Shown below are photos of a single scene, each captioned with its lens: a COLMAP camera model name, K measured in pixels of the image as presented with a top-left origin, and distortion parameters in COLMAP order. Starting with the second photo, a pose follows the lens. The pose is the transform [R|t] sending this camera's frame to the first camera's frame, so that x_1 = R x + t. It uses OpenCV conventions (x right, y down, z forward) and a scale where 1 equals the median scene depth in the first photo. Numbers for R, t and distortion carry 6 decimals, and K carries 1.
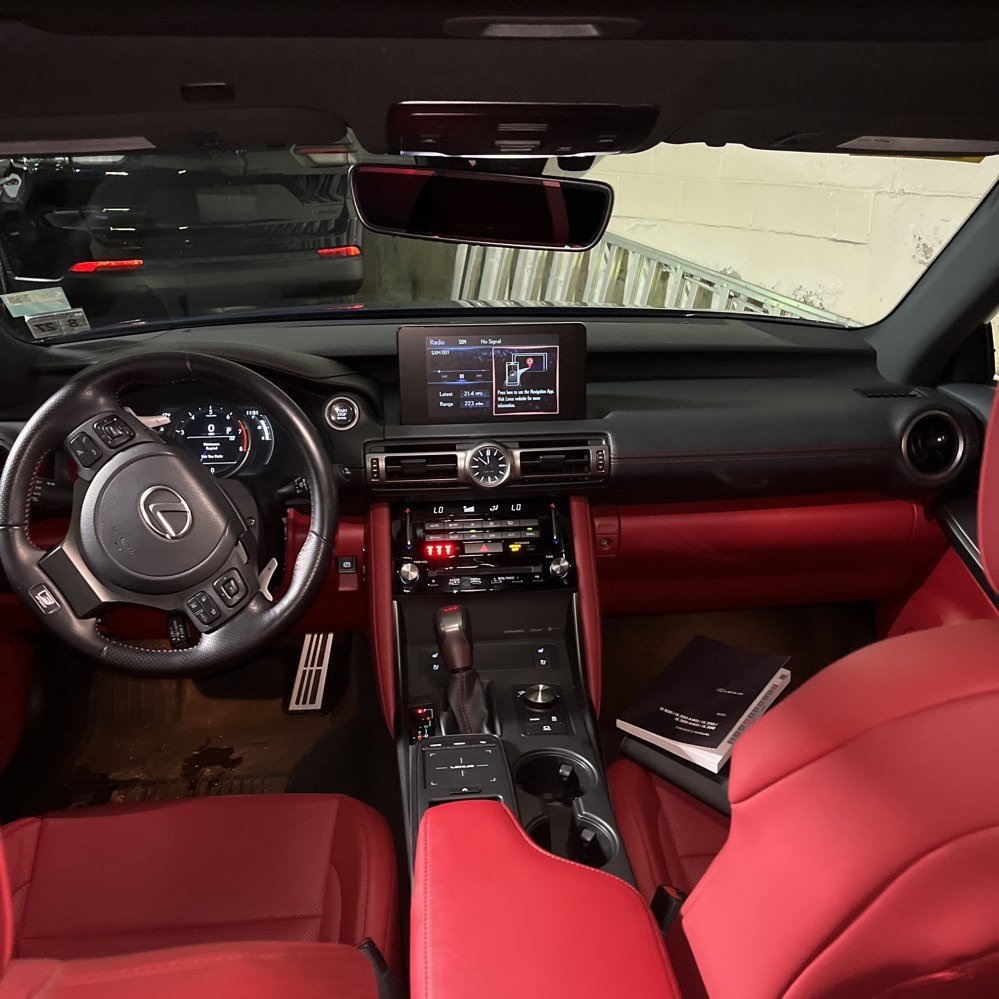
lens RADIAL K [[997.3, 0, 480.1], [0, 997.3, 499.4], [0, 0, 1]] dist [0.082356, -0.115366]
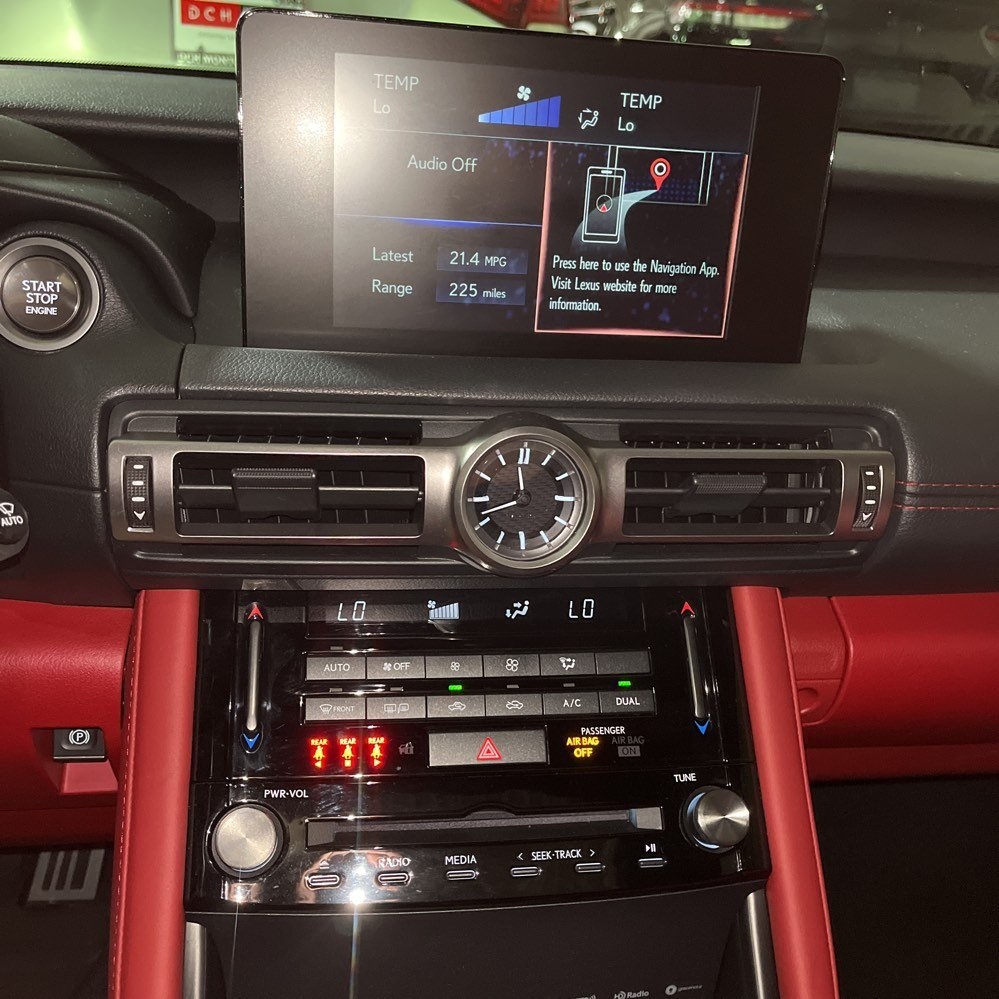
lens RADIAL K [[997.3, 0, 480.1], [0, 997.3, 499.4], [0, 0, 1]] dist [0.082356, -0.115366]
pose [[0.994771, 0.050472, 0.088789, -0.031145], [-0.058291, 0.994431, 0.087802, -0.058008], [-0.083863, -0.092518, 0.992173, 0.677485]]
